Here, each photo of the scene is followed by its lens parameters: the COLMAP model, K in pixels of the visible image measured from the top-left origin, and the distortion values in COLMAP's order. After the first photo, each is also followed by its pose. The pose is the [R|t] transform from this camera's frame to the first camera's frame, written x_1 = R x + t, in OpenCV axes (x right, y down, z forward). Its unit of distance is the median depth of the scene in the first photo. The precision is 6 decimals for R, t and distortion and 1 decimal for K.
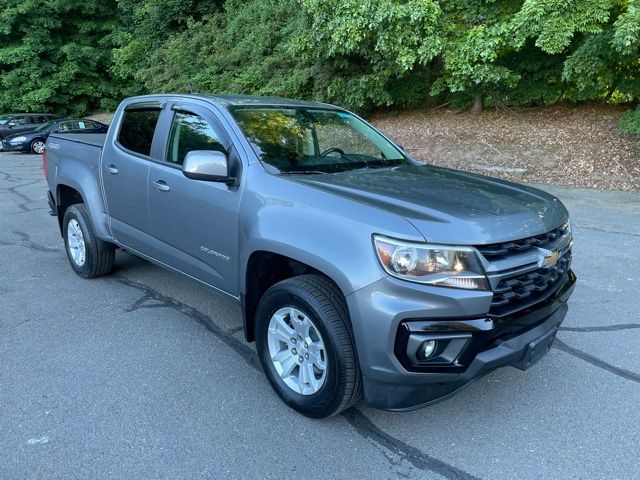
lens RADIAL K [[479.1, 0, 320.0], [0, 479.1, 242.8], [0, 0, 1]] dist [0.076719, -0.097683]
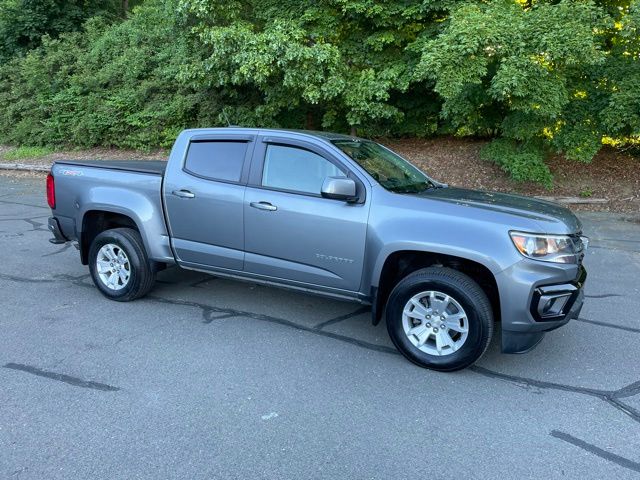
lens RADIAL K [[479.1, 0, 321.4], [0, 479.1, 240.6], [0, 0, 1]] dist [0.076719, -0.097683]
pose [[0.947453, -0.048452, 0.316204, -0.114723], [0.065527, 0.996898, -0.043587, 0.004948], [-0.313111, 0.062017, 0.947690, -0.027870]]
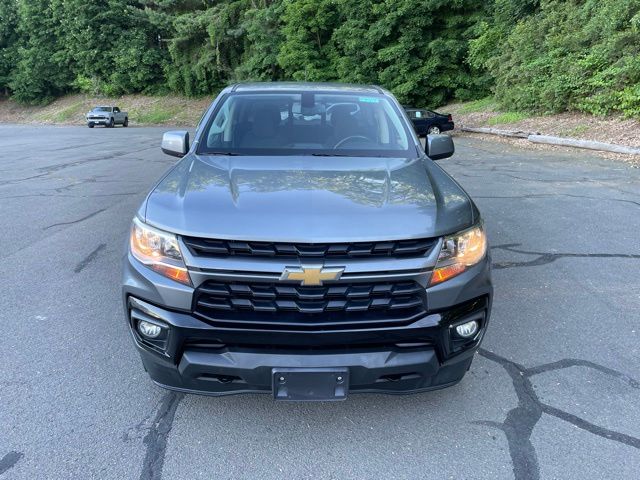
lens RADIAL K [[479.1, 0, 319.2], [0, 479.1, 240.4], [0, 0, 1]] dist [0.076719, -0.097683]
pose [[0.738502, 0.174326, -0.651326, 0.141424], [-0.164243, 0.983411, 0.076982, -0.012597], [0.653941, 0.050125, 0.754883, 0.057904]]
